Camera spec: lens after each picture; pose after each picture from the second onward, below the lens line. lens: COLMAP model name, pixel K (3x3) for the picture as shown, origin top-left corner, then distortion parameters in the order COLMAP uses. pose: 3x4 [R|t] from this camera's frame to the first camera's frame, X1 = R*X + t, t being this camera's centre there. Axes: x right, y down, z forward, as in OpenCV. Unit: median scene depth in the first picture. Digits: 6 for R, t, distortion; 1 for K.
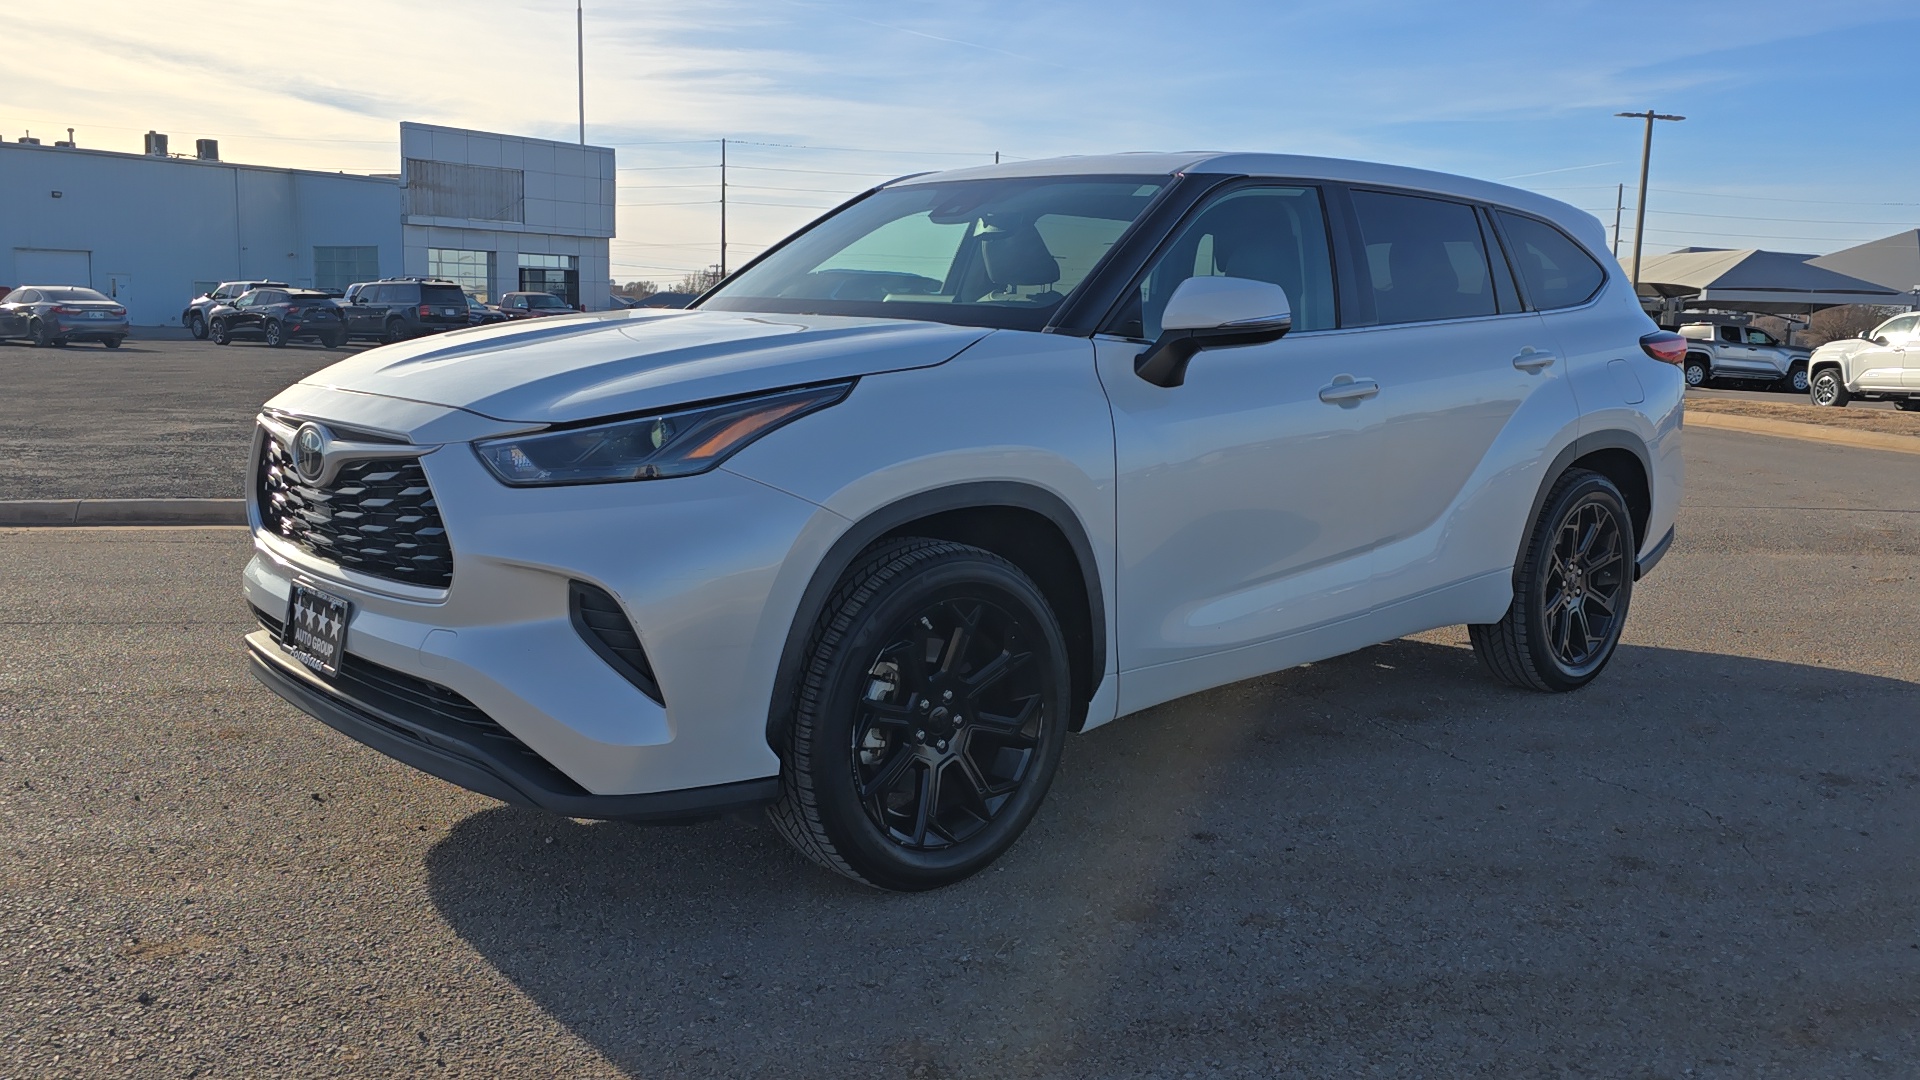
lens RADIAL K [[1607.6, 0, 969.0], [0, 1607.6, 537.9], [0, 0, 1]] dist [-0.010530, 0.007715]
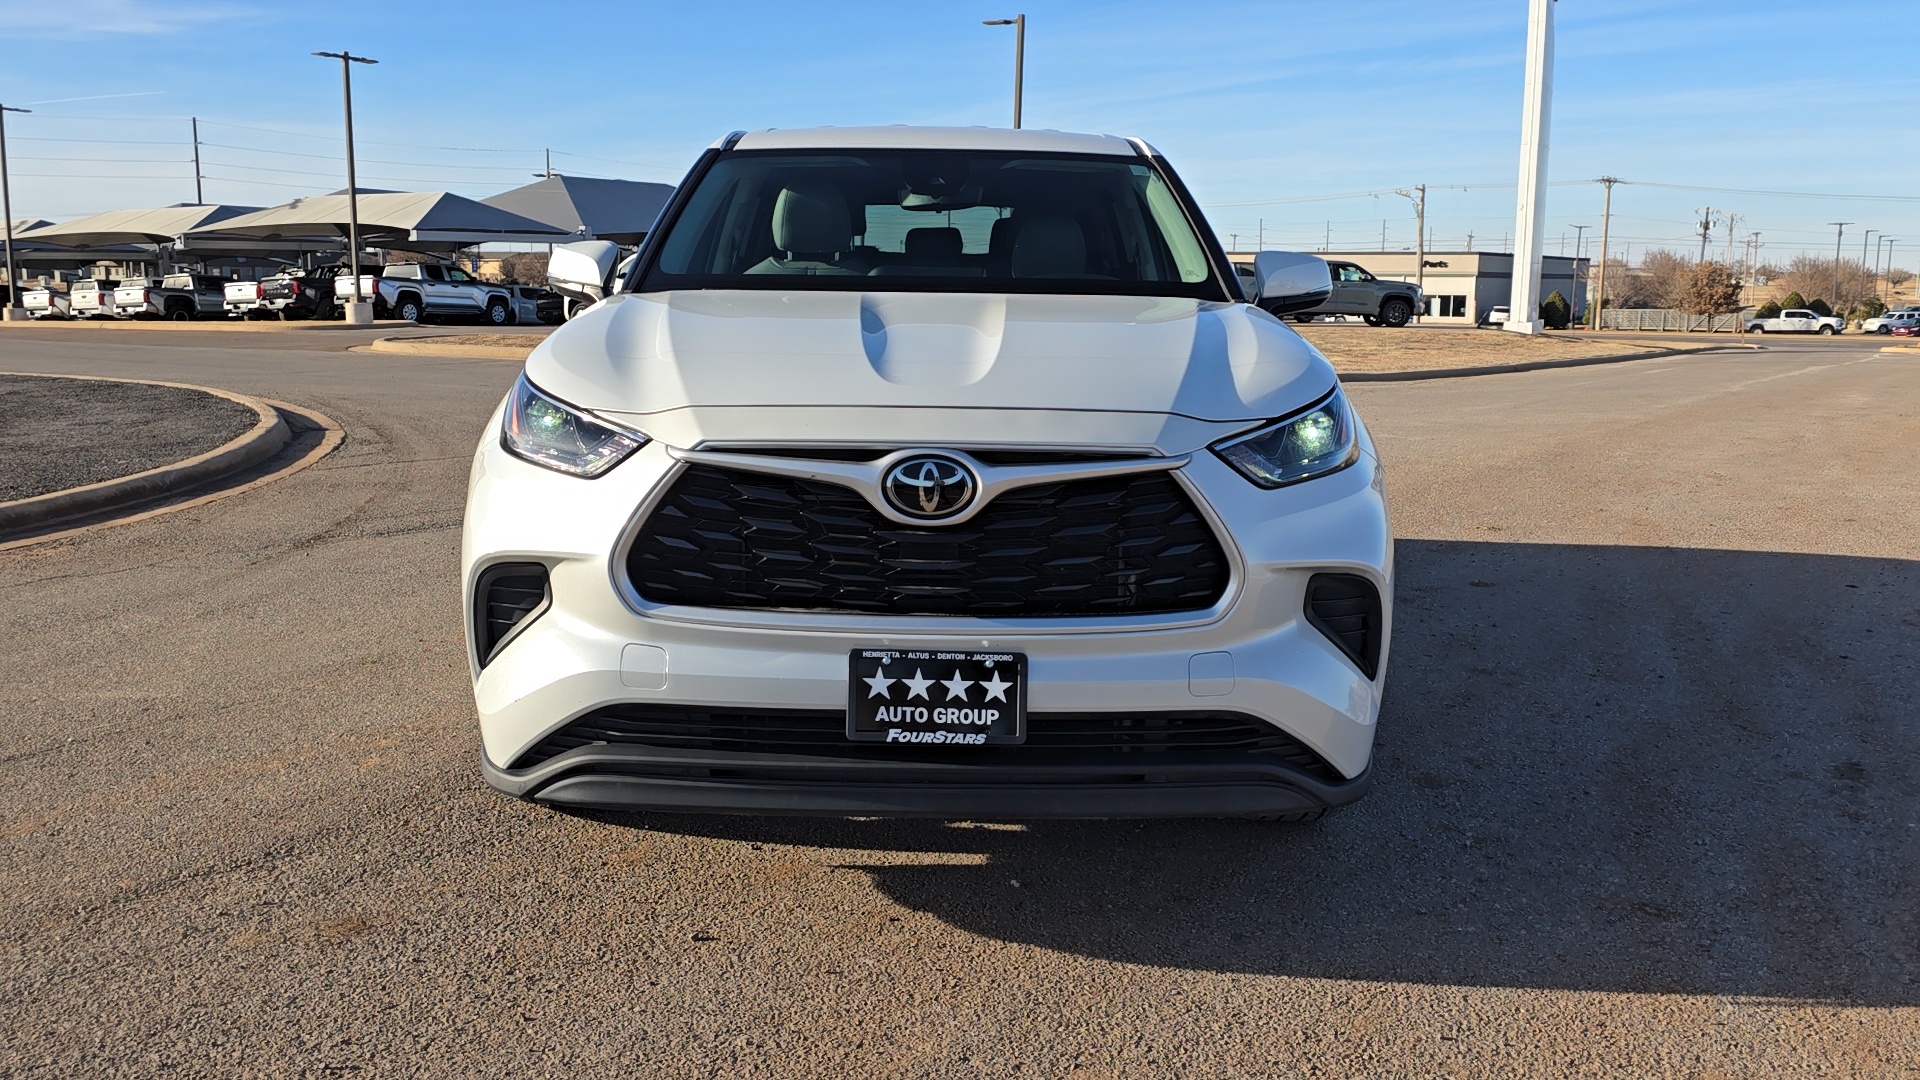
lens RADIAL K [[1607.6, 0, 965.7], [0, 1607.6, 524.4], [0, 0, 1]] dist [-0.010530, 0.007715]
pose [[0.663381, -0.135001, 0.736003, -0.095424], [0.112420, 0.990408, 0.080338, -0.009302], [-0.739788, 0.029446, 0.672195, 0.041684]]
